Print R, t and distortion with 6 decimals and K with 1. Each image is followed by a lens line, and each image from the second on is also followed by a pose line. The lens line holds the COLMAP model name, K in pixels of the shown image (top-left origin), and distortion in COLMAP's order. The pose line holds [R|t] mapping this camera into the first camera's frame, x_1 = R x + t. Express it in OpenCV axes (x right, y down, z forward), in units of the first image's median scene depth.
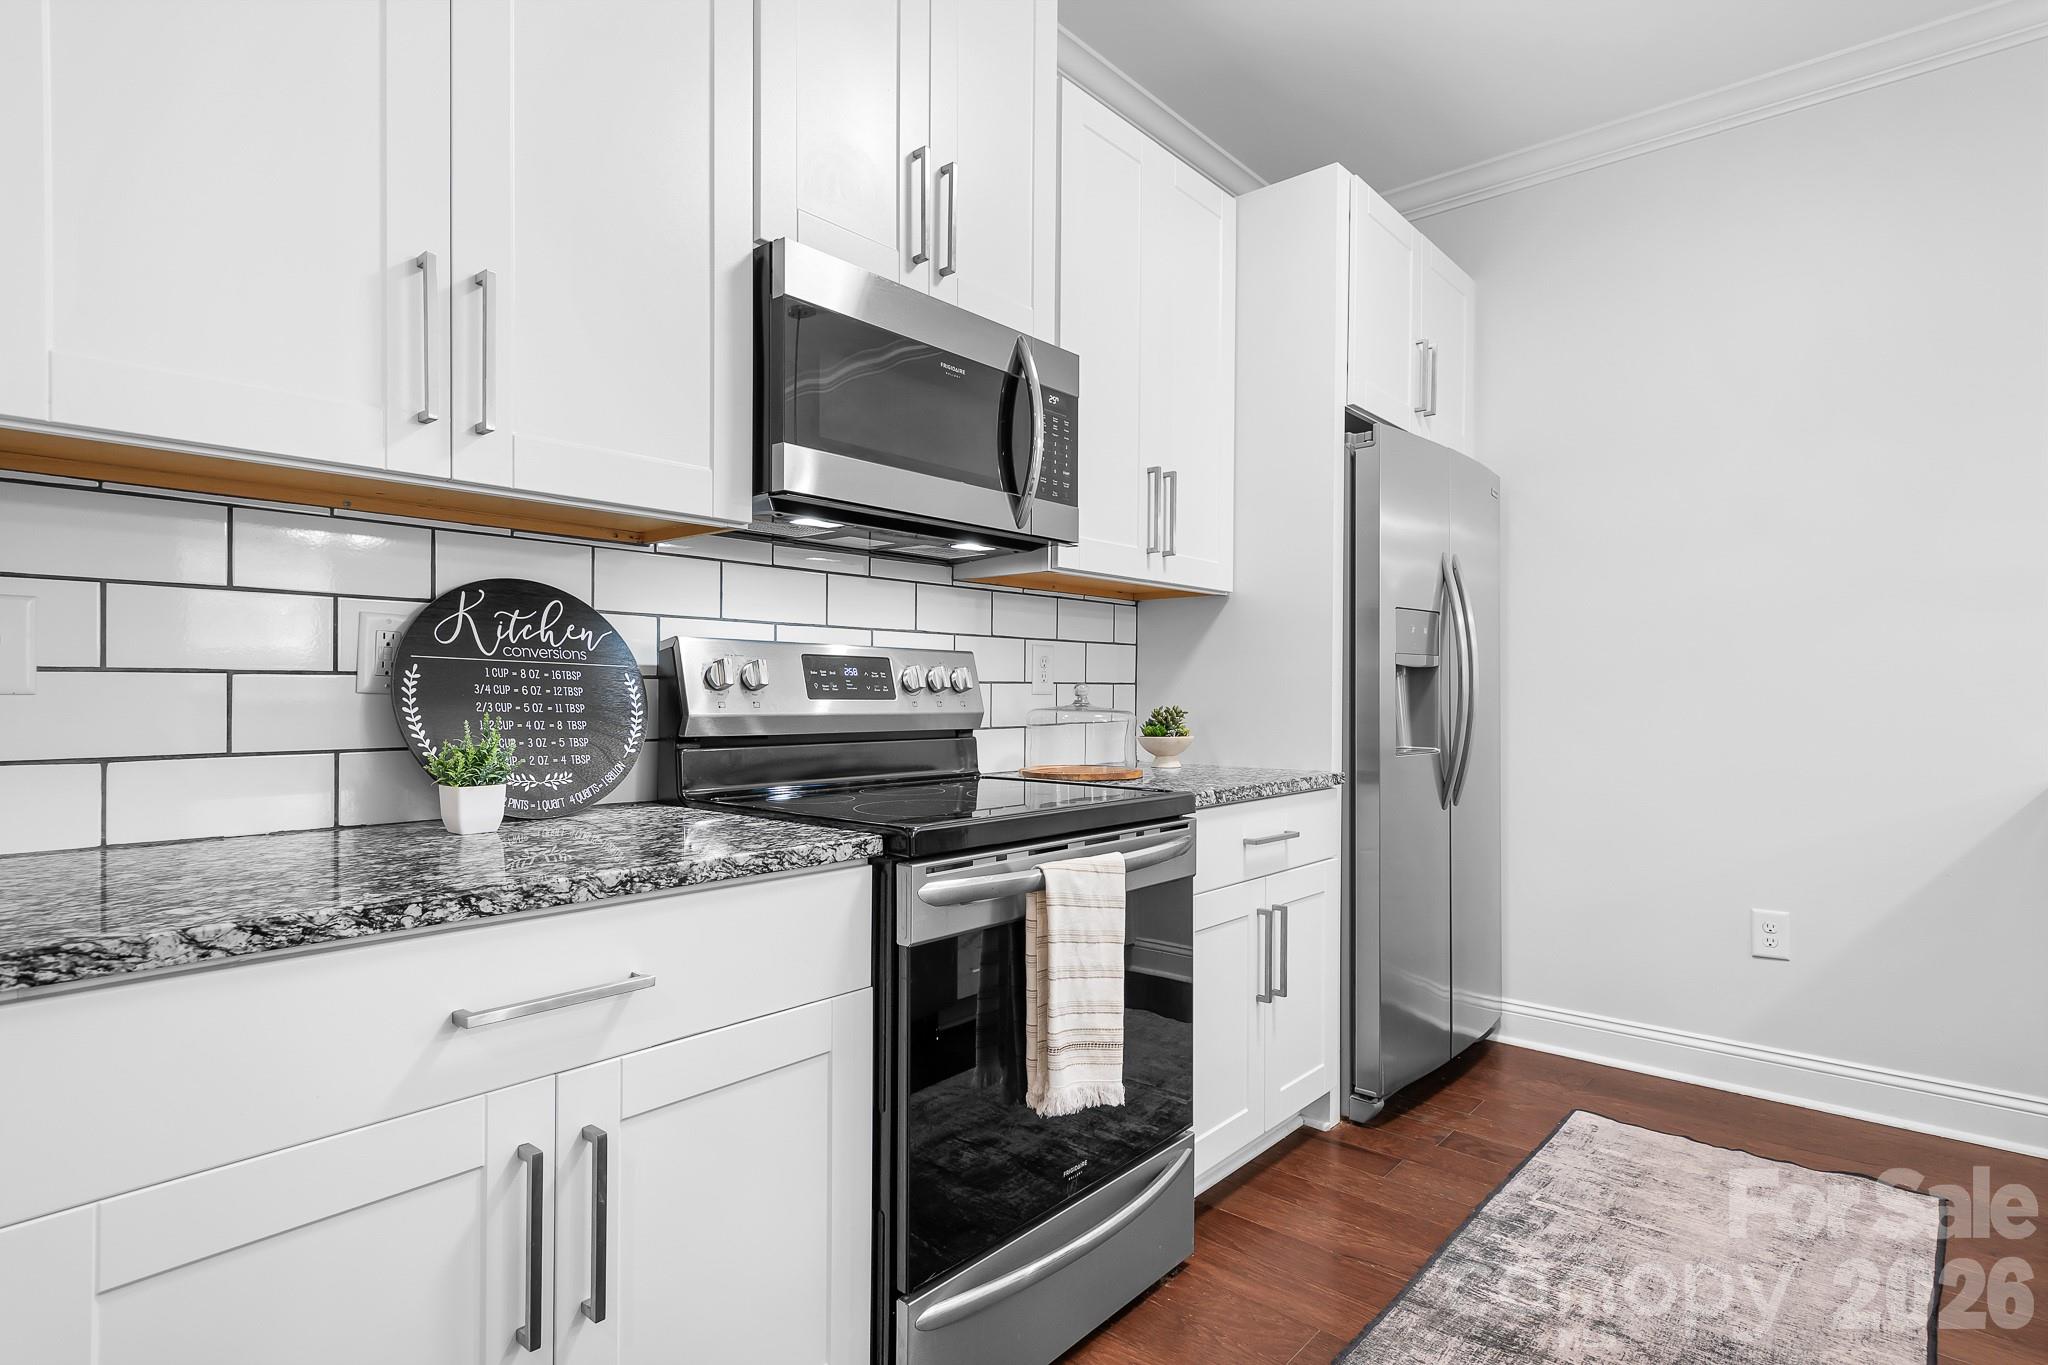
lens RADIAL K [[1027.7, 0, 1062.3], [0, 1027.7, 691.9], [0, 0, 1]] dist [0.016586, -0.001802]
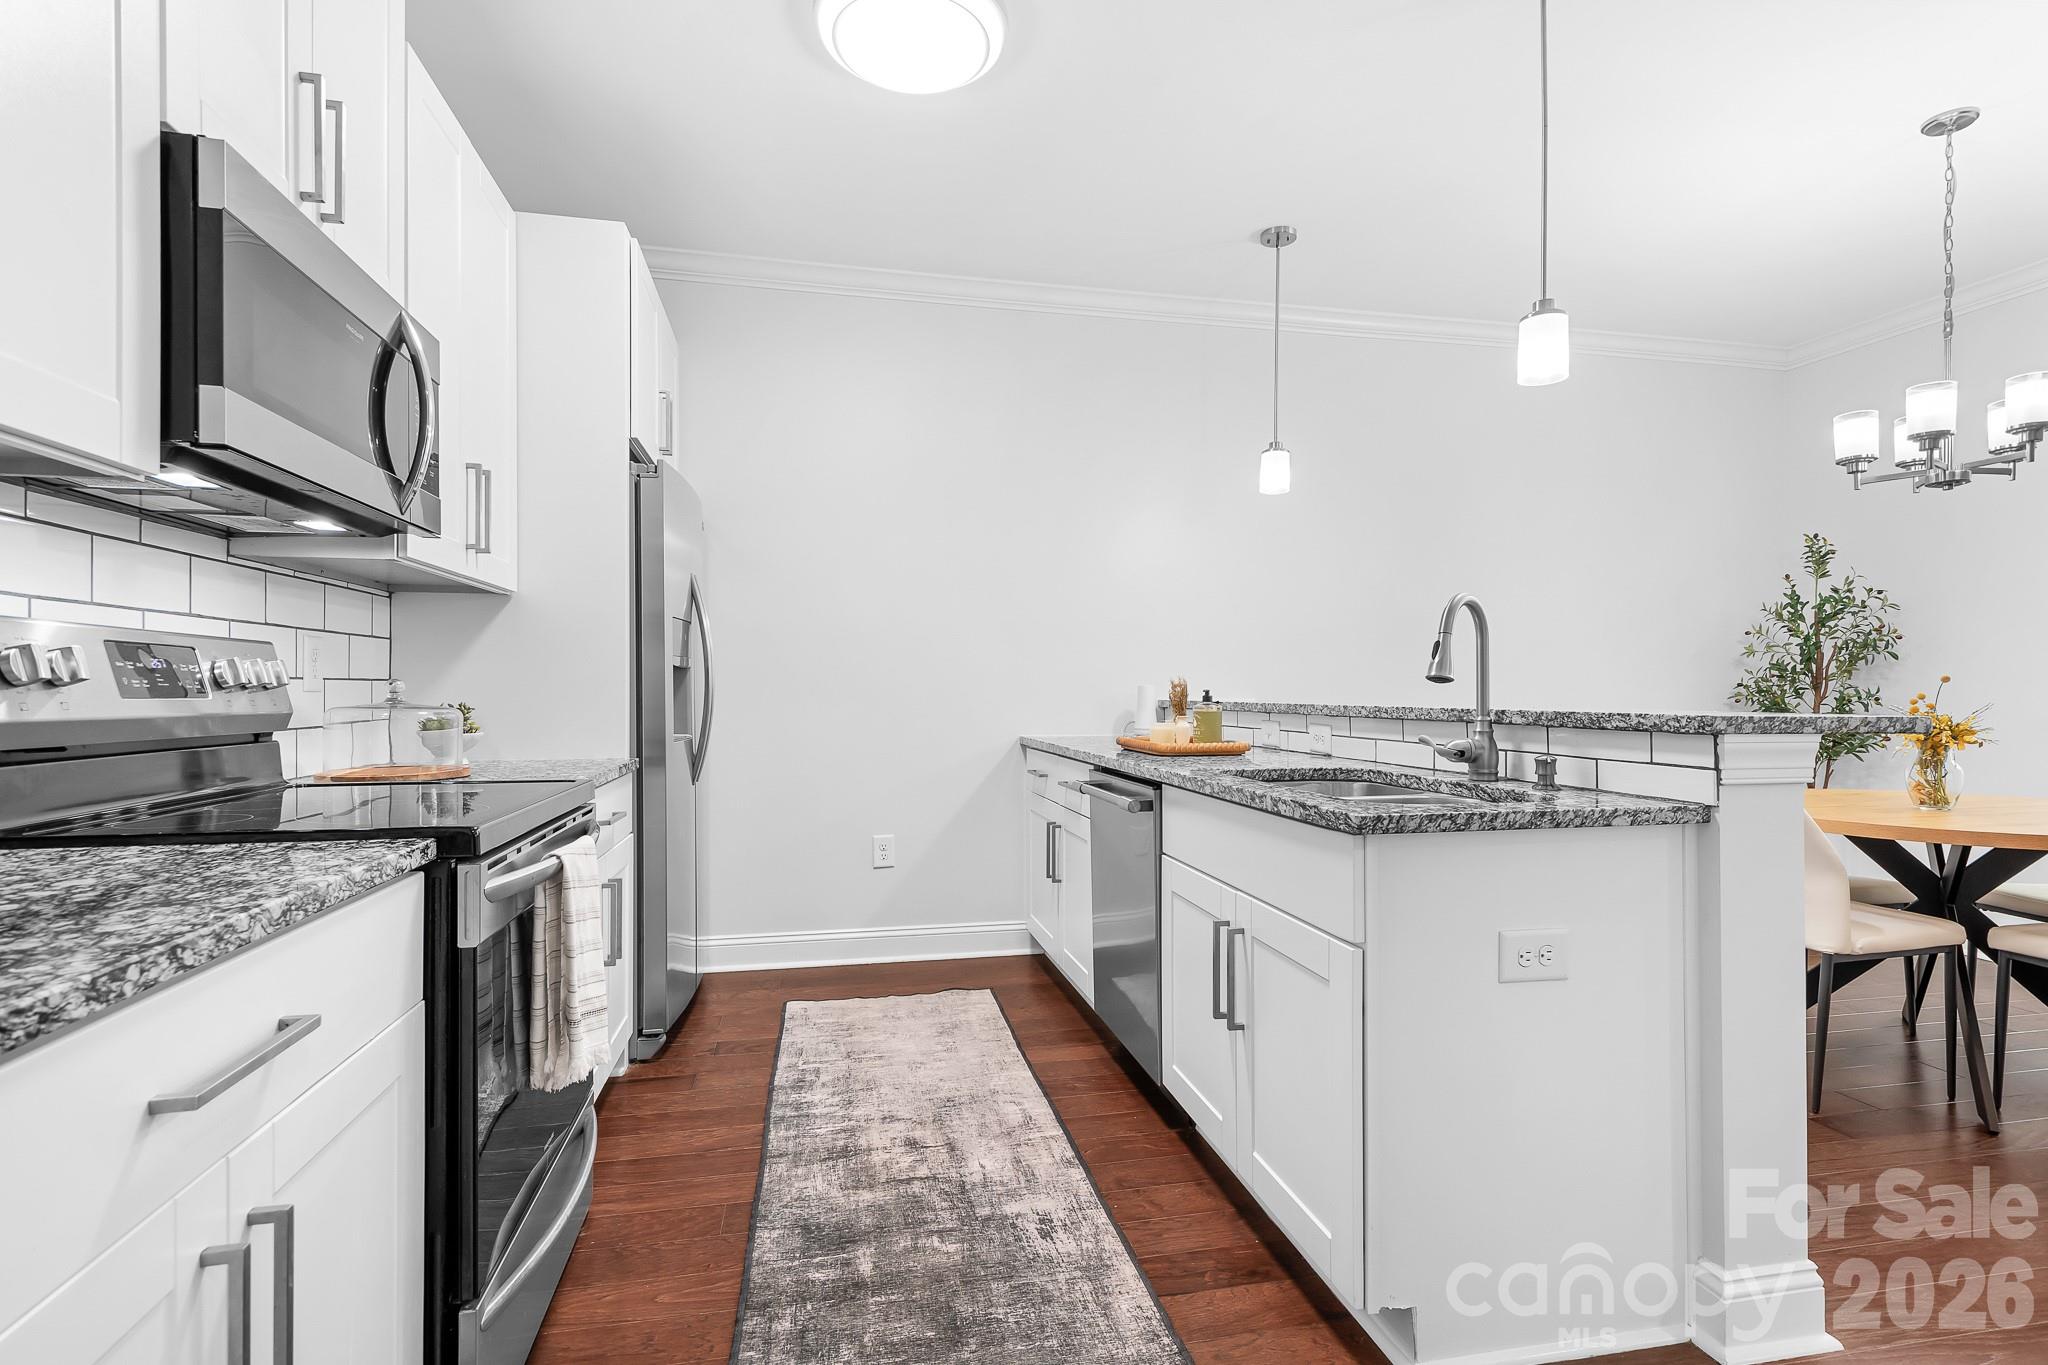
lens RADIAL K [[947.4, 0, 996.7], [0, 947.4, 686.7], [0, 0, 1]] dist [0.003052, -0.002911]
pose [[0.629307, -0.000883, 0.777156, -0.382722], [0.002339, 0.999997, -0.000758, 0.000689], [-0.777153, 0.002295, 0.629307, 0.031067]]
